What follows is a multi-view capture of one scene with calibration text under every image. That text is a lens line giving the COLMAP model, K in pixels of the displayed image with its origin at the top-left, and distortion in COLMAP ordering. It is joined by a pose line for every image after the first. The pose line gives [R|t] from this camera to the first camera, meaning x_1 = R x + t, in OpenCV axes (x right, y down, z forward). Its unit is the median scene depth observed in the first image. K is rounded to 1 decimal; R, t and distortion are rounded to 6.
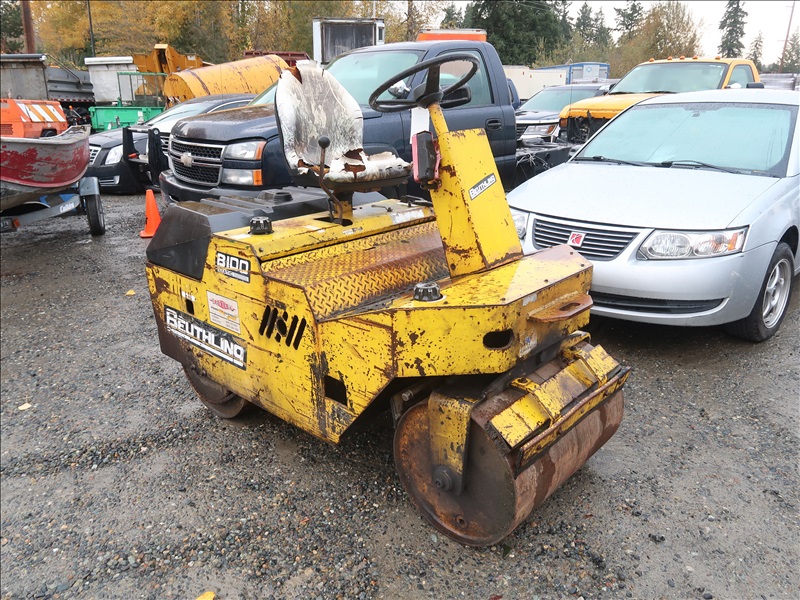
lens RADIAL K [[623.1, 0, 400.2], [0, 623.1, 299.7], [0, 0, 1]] dist [-0.013040, 0.000975]
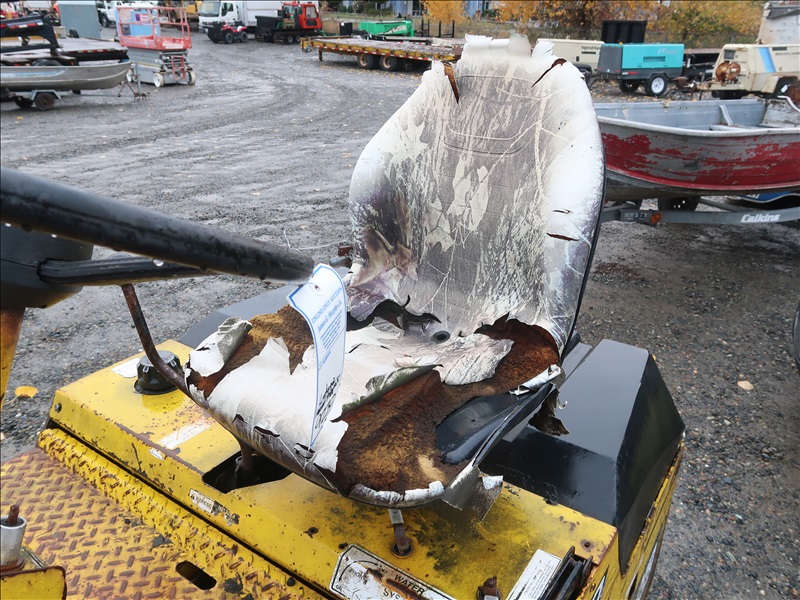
lens RADIAL K [[623.1, 0, 399.6], [0, 623.1, 301.0], [0, 0, 1]] dist [-0.013040, 0.000975]
pose [[0.153593, 0.408517, -0.899735, 0.204305], [-0.337513, 0.877466, 0.340789, -0.346439], [0.928705, 0.251330, 0.272653, 0.872158]]
